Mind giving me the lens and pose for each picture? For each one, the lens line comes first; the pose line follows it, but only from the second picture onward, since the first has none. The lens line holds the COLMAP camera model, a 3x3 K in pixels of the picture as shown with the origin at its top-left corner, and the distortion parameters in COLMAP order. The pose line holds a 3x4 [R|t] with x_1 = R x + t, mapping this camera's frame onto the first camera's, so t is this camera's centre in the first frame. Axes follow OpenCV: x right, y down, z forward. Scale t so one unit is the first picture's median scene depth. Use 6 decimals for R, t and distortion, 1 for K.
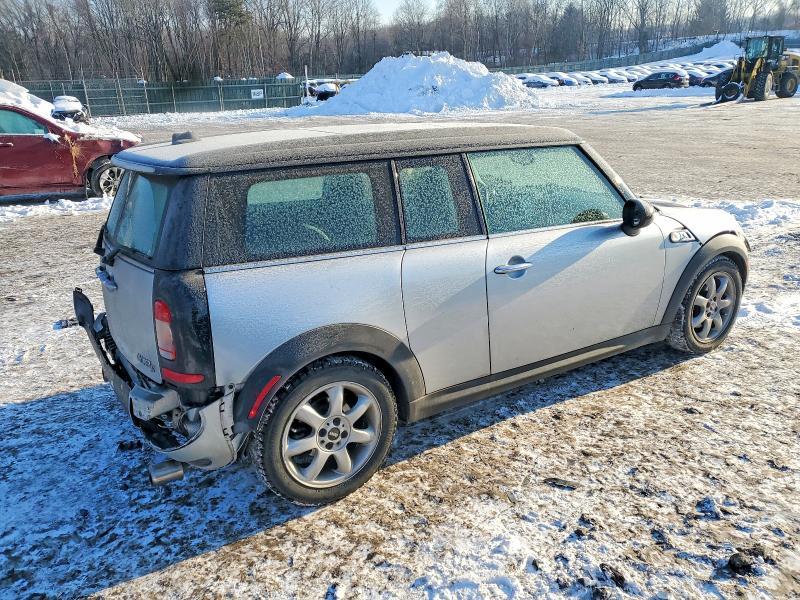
lens RADIAL K [[603.8, 0, 403.5], [0, 603.8, 298.2], [0, 0, 1]] dist [0.022474, 0.002173]
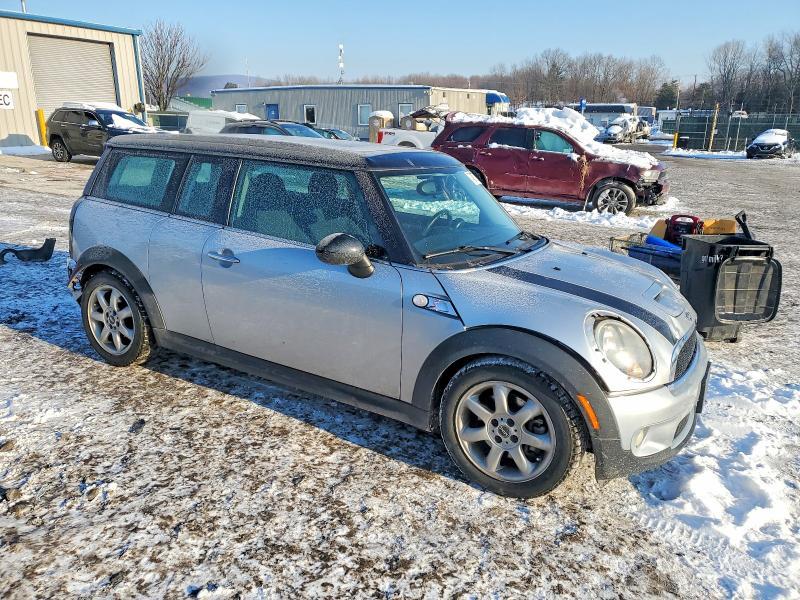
lens RADIAL K [[603.8, 0, 403.5], [0, 603.8, 298.2], [0, 0, 1]] dist [0.022474, 0.002173]
pose [[0.462389, 0.282754, -0.840385, 1.212991], [-0.323522, 0.936250, 0.137003, -0.224490], [0.825548, 0.208534, 0.524389, 0.629858]]
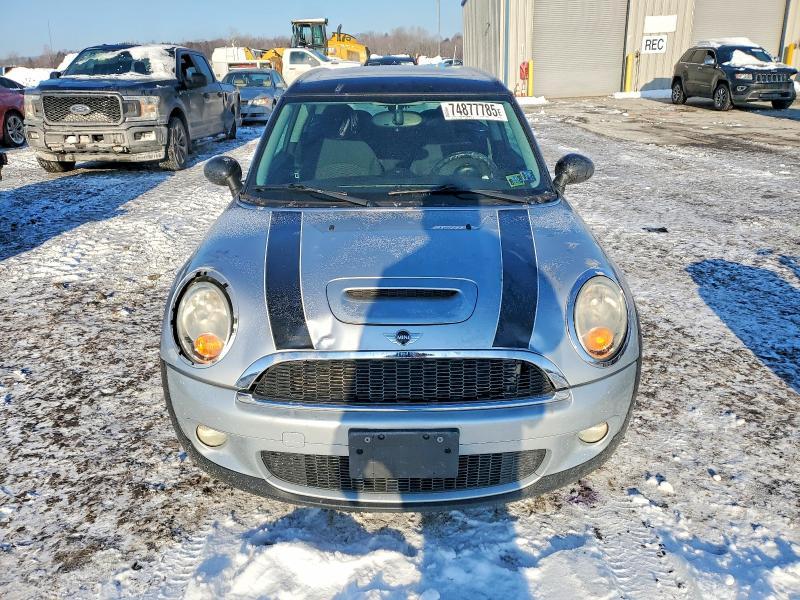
lens RADIAL K [[603.8, 0, 403.5], [0, 603.8, 298.2], [0, 0, 1]] dist [0.022474, 0.002173]
pose [[-0.514895, 0.345929, -0.784357, 1.084908], [-0.235517, 0.822675, 0.517434, -0.557404], [0.824266, 0.451154, -0.342120, 1.689294]]
